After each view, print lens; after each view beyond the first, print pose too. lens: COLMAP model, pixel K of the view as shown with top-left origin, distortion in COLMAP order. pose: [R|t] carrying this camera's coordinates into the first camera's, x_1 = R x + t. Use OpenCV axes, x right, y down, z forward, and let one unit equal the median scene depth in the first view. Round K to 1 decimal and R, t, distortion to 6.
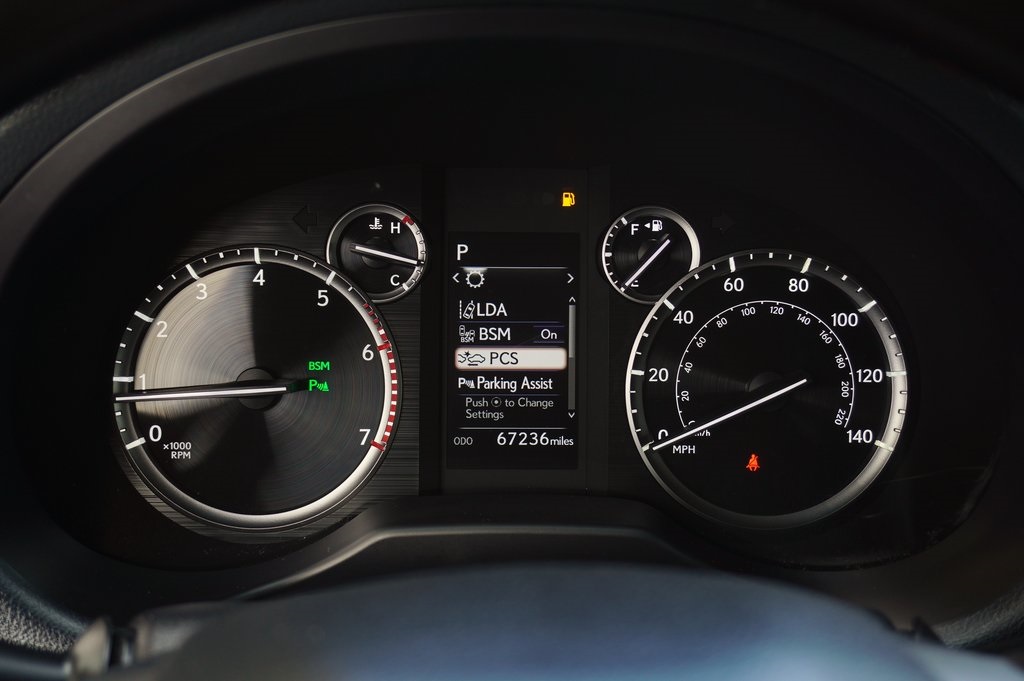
lens RADIAL K [[1426.1, 0, 512.0], [0, 1426.1, 340.5], [0, 0, 1]] dist [0.005426, -0.002638]
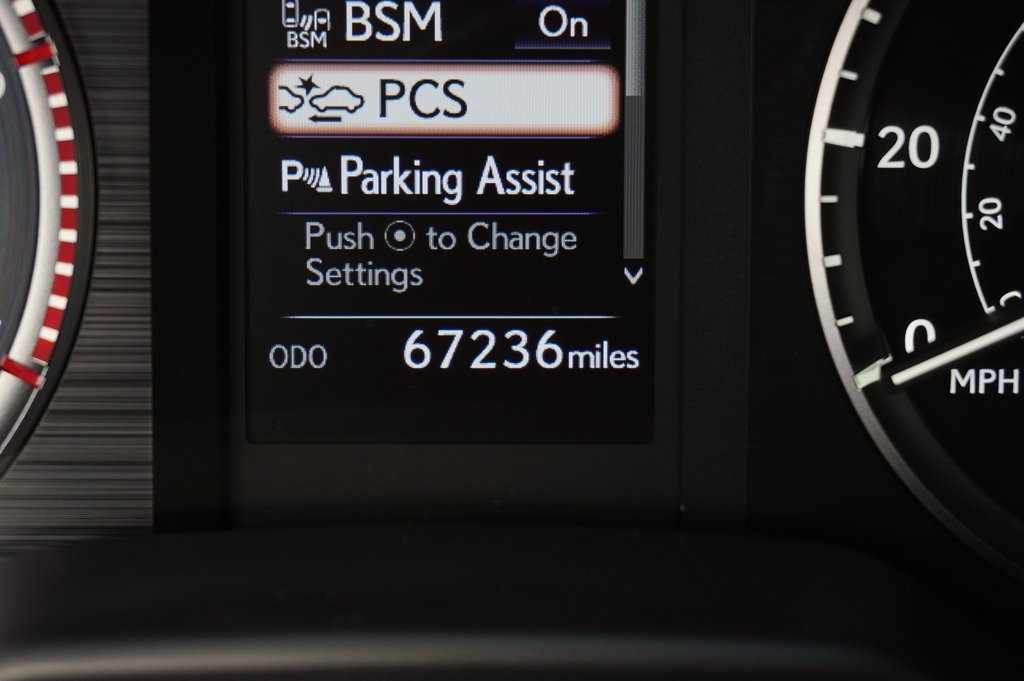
lens RADIAL K [[2850.5, 0, 512.0], [0, 2850.5, 340.5], [0, 0, 1]] dist [0.095136, 1.728893]
pose [[0.999995, -0.001974, -0.002313, 0.015805], [0.002111, 0.998153, 0.060720, 0.027859], [0.002189, -0.060724, 0.998152, 0.358035]]
